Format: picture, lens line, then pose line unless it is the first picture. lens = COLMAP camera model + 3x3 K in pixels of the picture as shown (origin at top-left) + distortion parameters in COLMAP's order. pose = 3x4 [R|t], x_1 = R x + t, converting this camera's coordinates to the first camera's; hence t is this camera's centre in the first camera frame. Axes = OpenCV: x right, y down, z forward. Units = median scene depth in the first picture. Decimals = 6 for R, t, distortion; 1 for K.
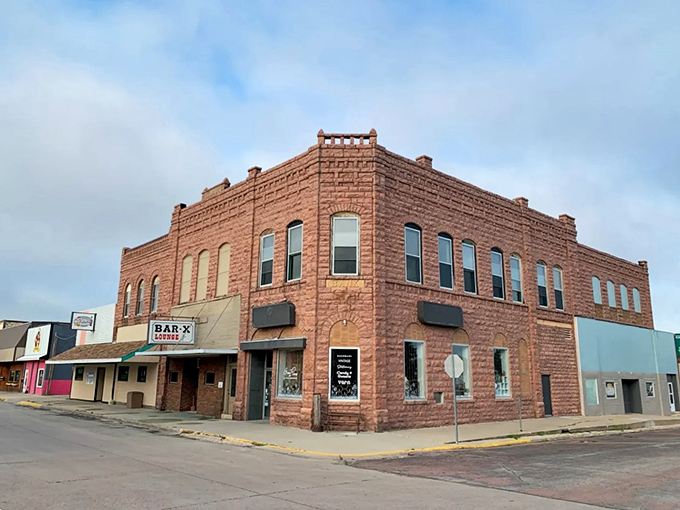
lens RADIAL K [[544.3, 0, 340.6], [0, 544.3, 248.6], [0, 0, 1]] dist [0.152273, -0.015977]
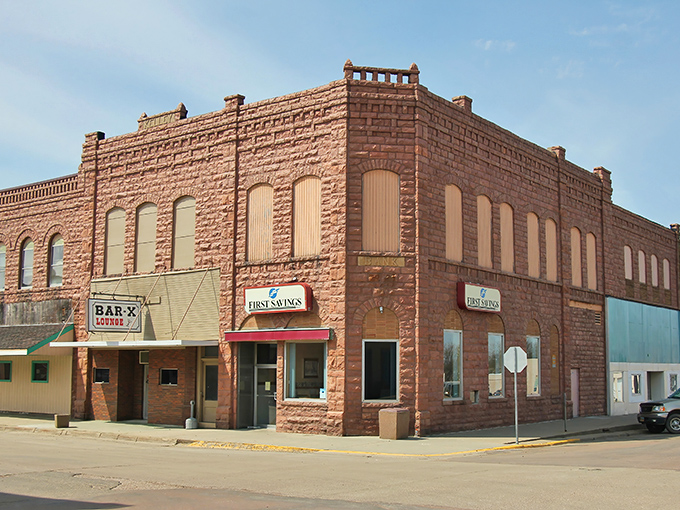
lens RADIAL K [[916.4, 0, 340.6], [0, 916.4, 254.3], [0, 0, 1]] dist [0.046425, 0.000000]
pose [[0.979130, 0.018324, 0.202406, -0.277240], [-0.038079, 0.994830, 0.094142, -0.060864], [-0.199635, -0.099885, 0.974766, -0.259090]]
